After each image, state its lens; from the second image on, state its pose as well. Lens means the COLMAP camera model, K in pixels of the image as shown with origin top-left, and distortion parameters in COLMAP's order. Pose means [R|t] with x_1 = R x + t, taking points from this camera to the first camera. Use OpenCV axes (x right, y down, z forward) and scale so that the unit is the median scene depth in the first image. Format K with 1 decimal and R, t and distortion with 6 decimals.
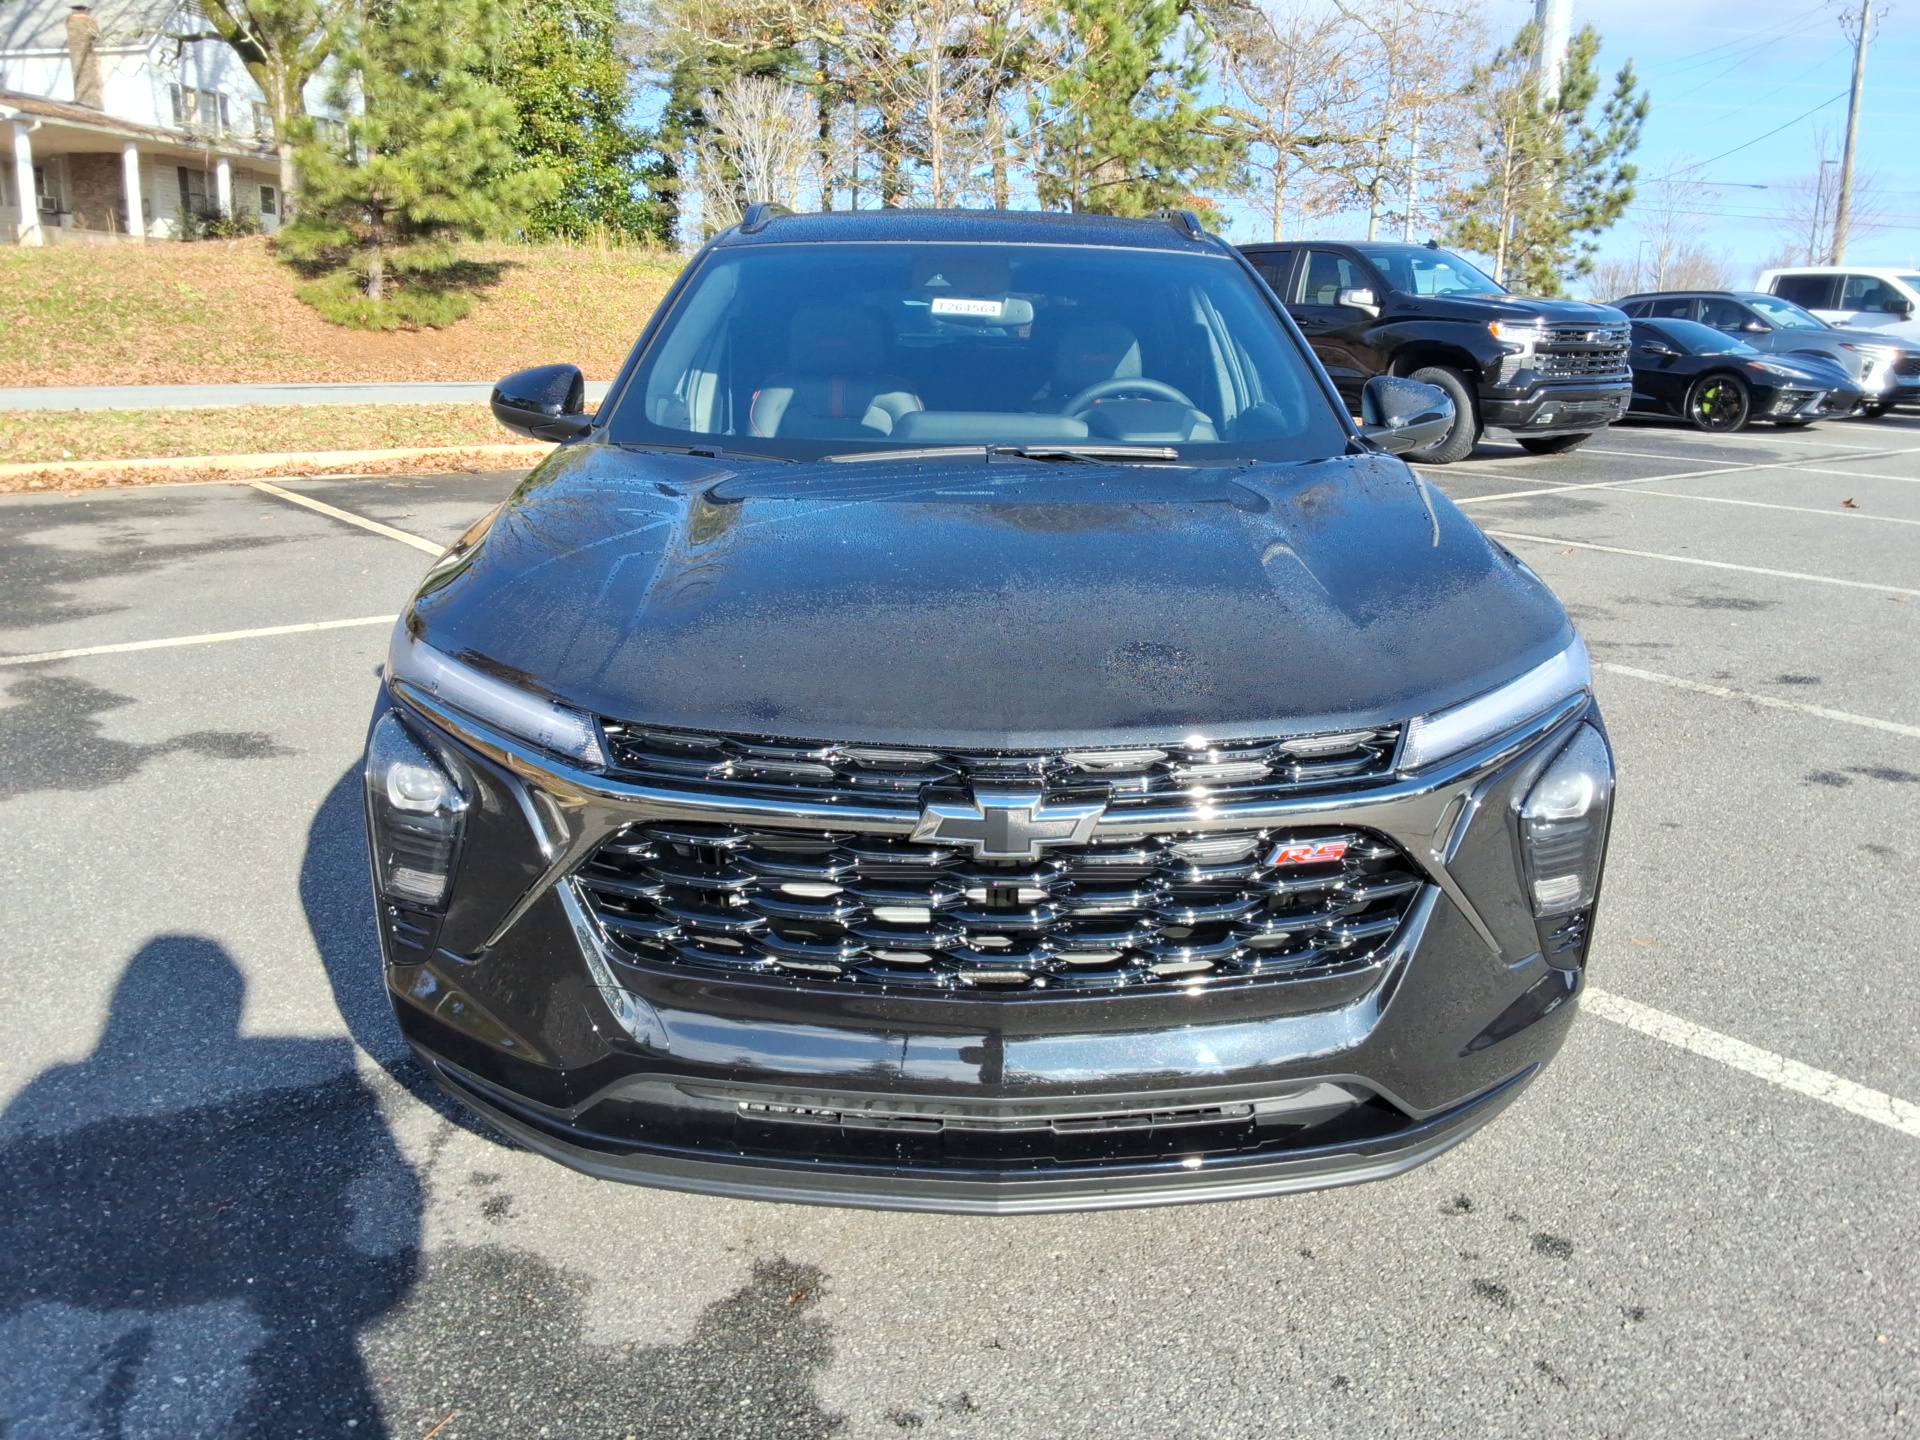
lens RADIAL K [[1538.1, 0, 973.3], [0, 1538.1, 718.2], [0, 0, 1]] dist [0.091607, -0.127422]
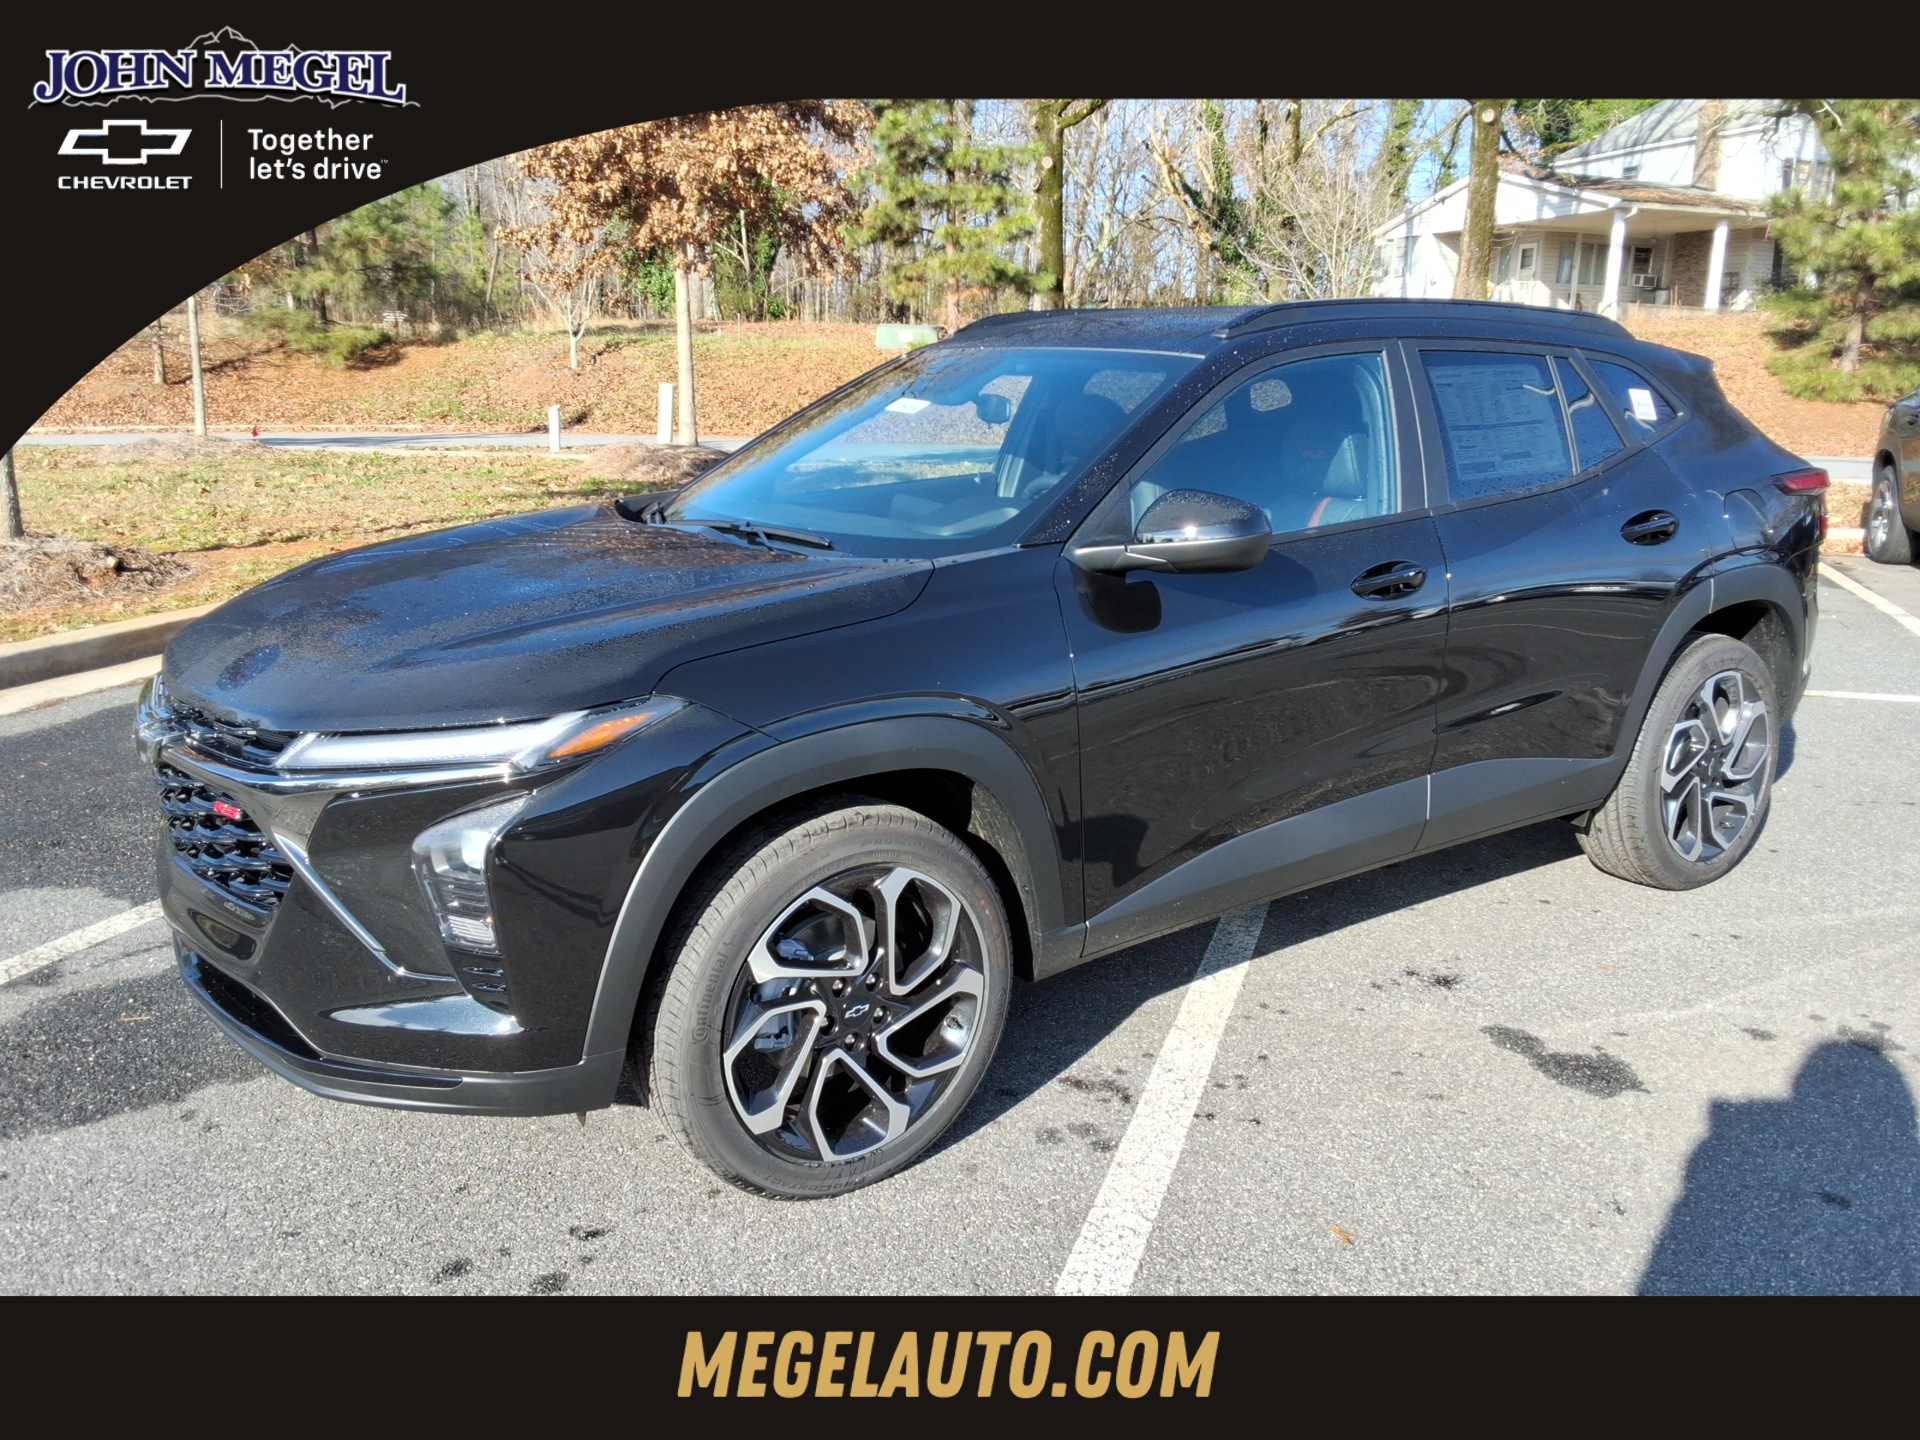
lens RADIAL K [[1538.1, 0, 973.3], [0, 1538.1, 718.2], [0, 0, 1]] dist [0.091607, -0.127422]
pose [[0.560888, 0.176688, -0.808818, 0.102324], [-0.209087, 0.975522, 0.068111, -0.013514], [0.801054, 0.130910, 0.584102, 0.042540]]
